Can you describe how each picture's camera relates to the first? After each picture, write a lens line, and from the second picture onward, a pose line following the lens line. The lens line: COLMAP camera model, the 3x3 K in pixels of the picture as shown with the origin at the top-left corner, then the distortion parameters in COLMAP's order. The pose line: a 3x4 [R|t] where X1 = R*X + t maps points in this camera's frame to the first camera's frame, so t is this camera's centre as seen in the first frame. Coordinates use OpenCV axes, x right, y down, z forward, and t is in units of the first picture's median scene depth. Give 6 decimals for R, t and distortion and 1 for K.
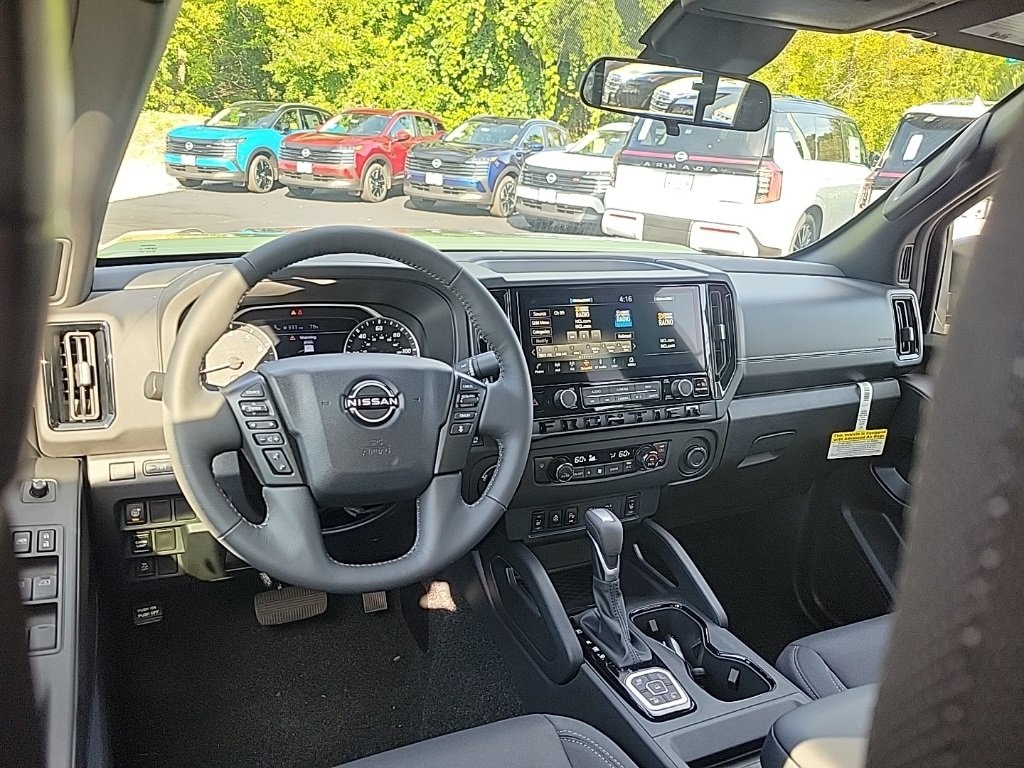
lens RADIAL K [[773.1, 0, 506.5], [0, 773.1, 384.4], [0, 0, 1]] dist [0.034505, -0.011114]
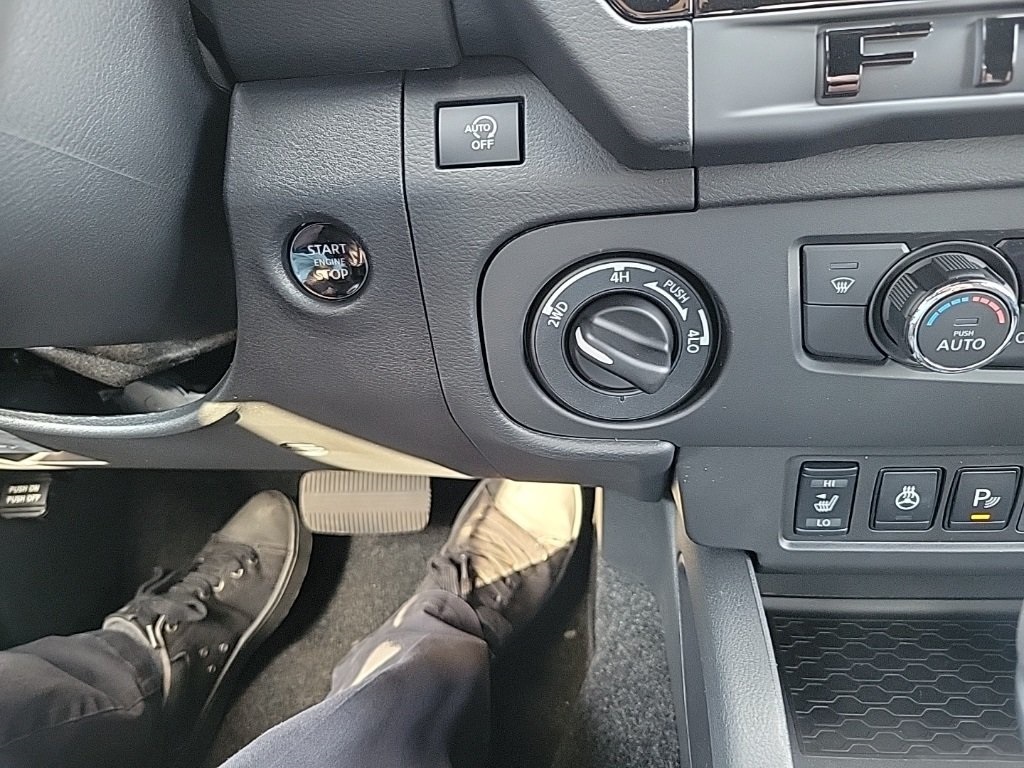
lens RADIAL K [[793.4, 0, 512.0], [0, 793.4, 384.0], [0, 0, 1]] dist [0.000528, -0.001244]
pose [[0.853111, 0.148090, -0.500270, 0.013011], [-0.013172, 0.964678, 0.263102, 0.012161], [0.521562, -0.217865, 0.824929, 0.122964]]
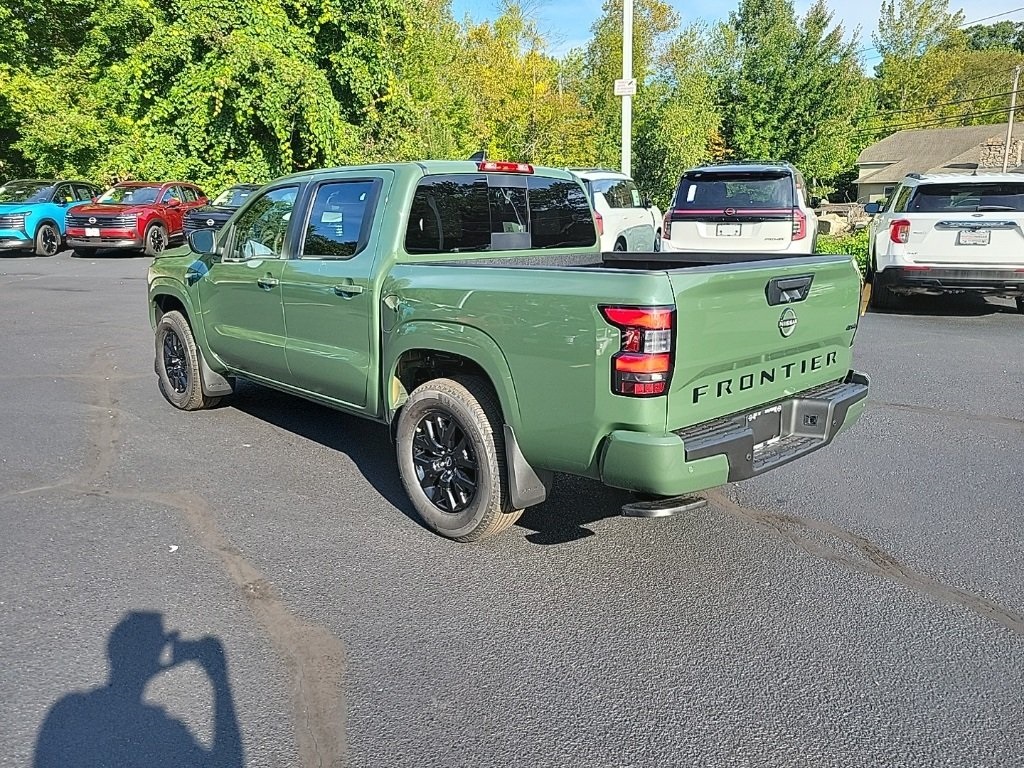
lens RADIAL K [[773.1, 0, 506.5], [0, 773.1, 384.4], [0, 0, 1]] dist [0.034505, -0.011114]
pose [[0.947618, -0.121775, 0.295281, -0.059869], [0.139779, 0.989351, -0.040568, 0.186049], [-0.287197, 0.079717, 0.954549, -0.642750]]
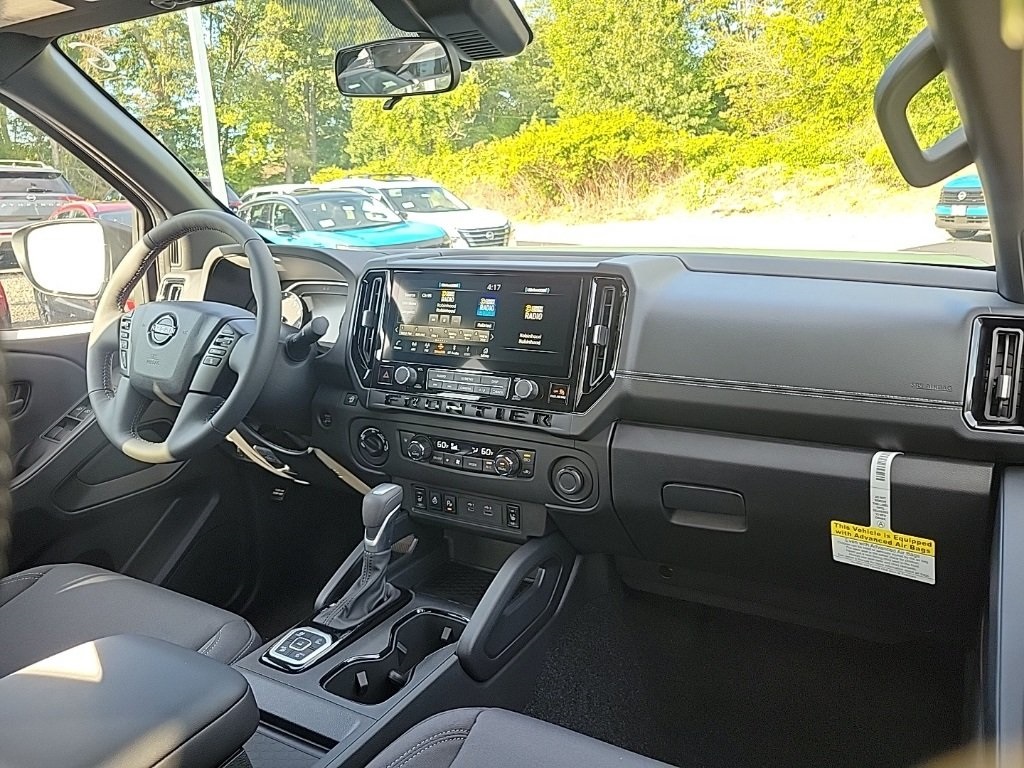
lens RADIAL K [[772.0, 0, 519.5], [0, 772.0, 383.2], [0, 0, 1]] dist [0.044102, -0.020132]
pose [[0.575089, 0.120700, -0.809138, 0.156261], [-0.180642, 0.983379, 0.018301, -0.002845], [0.797898, 0.135640, 0.587334, 0.079206]]
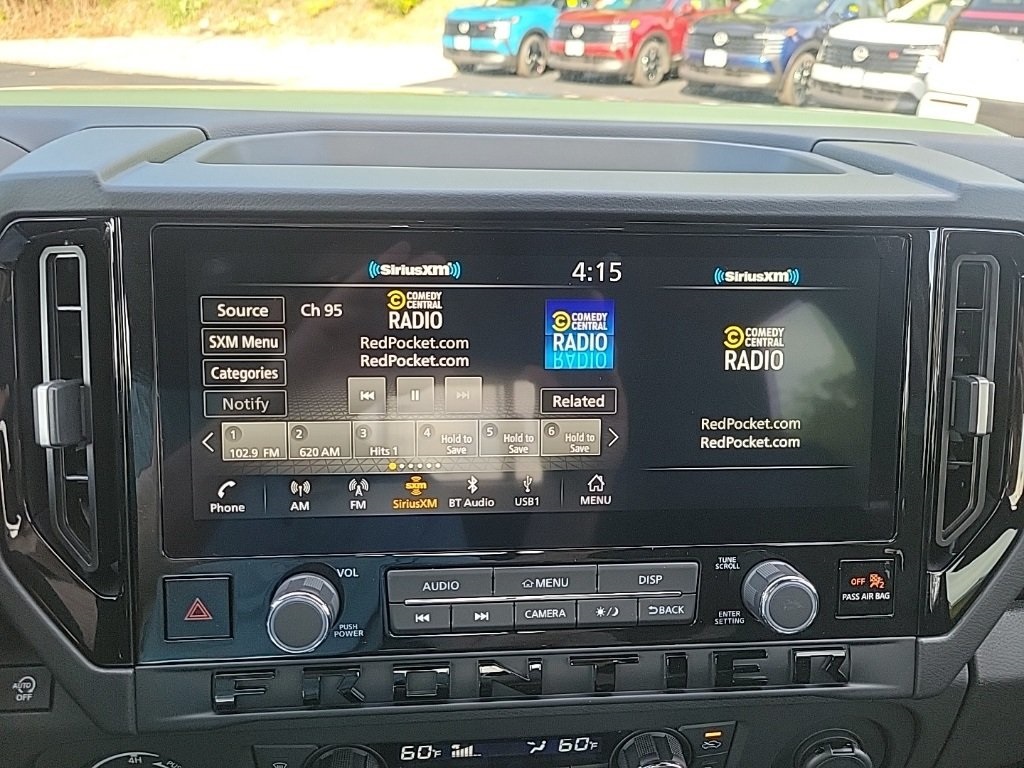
lens RADIAL K [[783.1, 0, 512.8], [0, 783.1, 378.9], [0, 0, 1]] dist [0.017094, -0.011299]
pose [[0.938541, 0.120520, -0.323443, 0.036320], [-0.080945, 0.987781, 0.133182, -0.017539], [0.335542, -0.098816, 0.936828, 0.117707]]
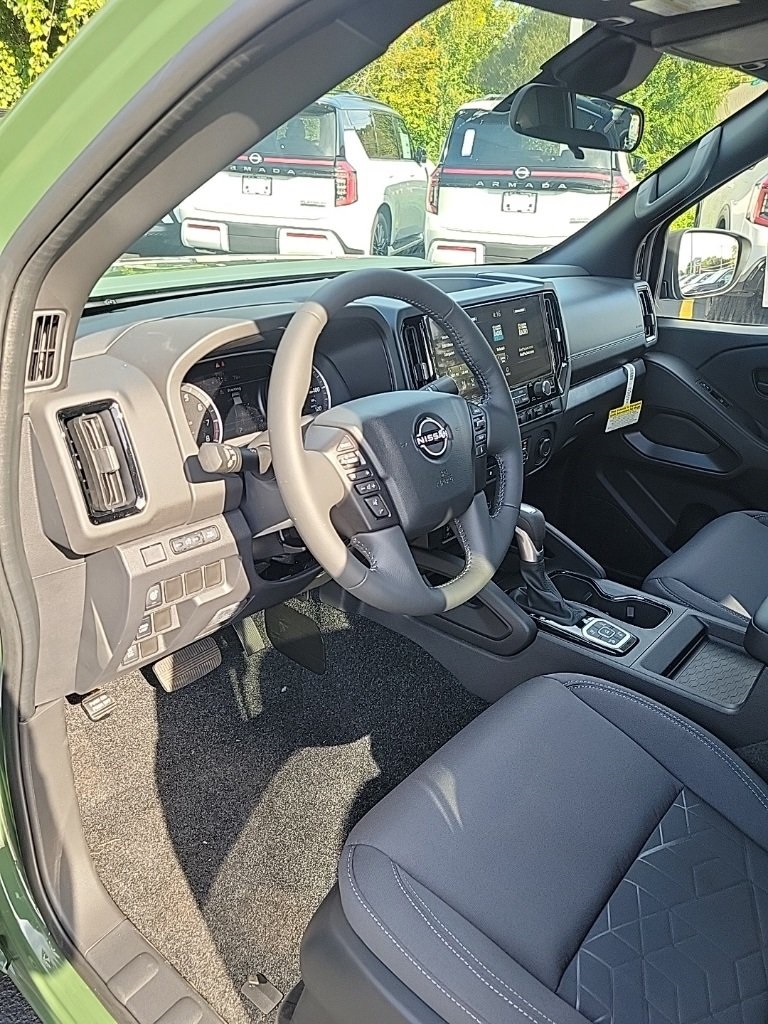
lens RADIAL K [[769.1, 0, 388.1], [0, 769.1, 517.5], [0, 0, 1]] dist [0.094372, -0.154605]
pose [[0.907561, -0.200249, 0.369097, -0.073658], [0.142756, 0.973752, 0.177279, -0.007613], [-0.394909, -0.108201, 0.912326, 0.004399]]
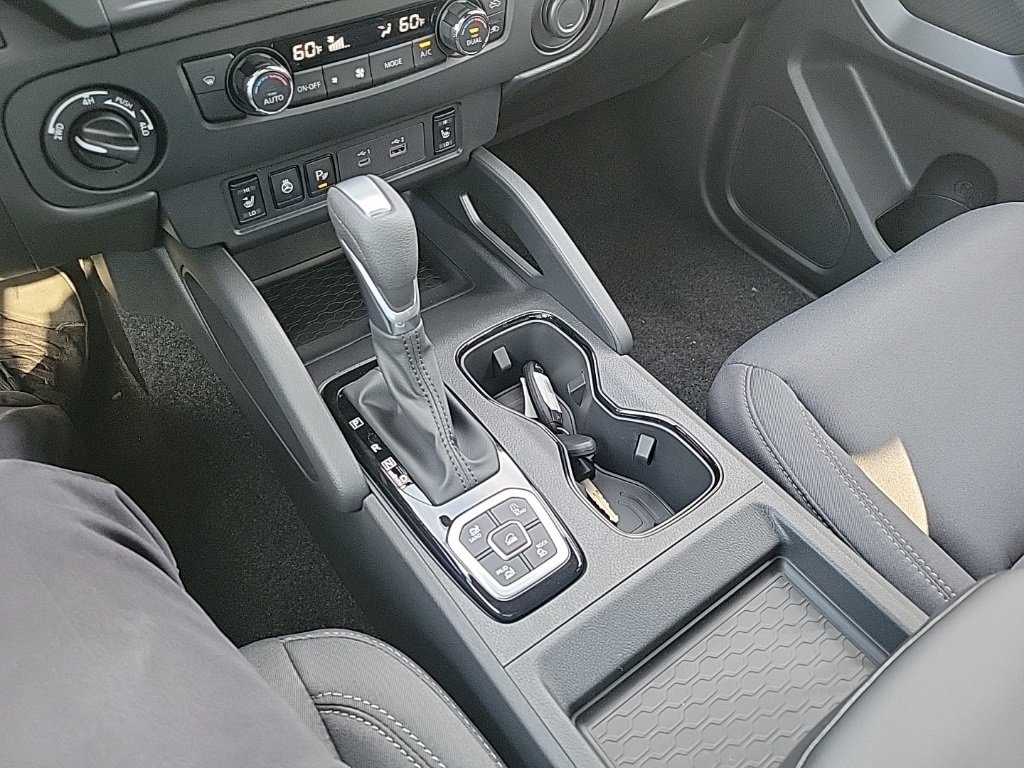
lens RADIAL K [[773.1, 0, 506.5], [0, 773.1, 384.4], [0, 0, 1]] dist [0.034505, -0.011114]
pose [[0.980096, -0.158939, 0.118955, 0.020189], [0.070427, 0.838586, 0.540197, 0.004421], [-0.185613, -0.521068, 0.833088, 0.086127]]
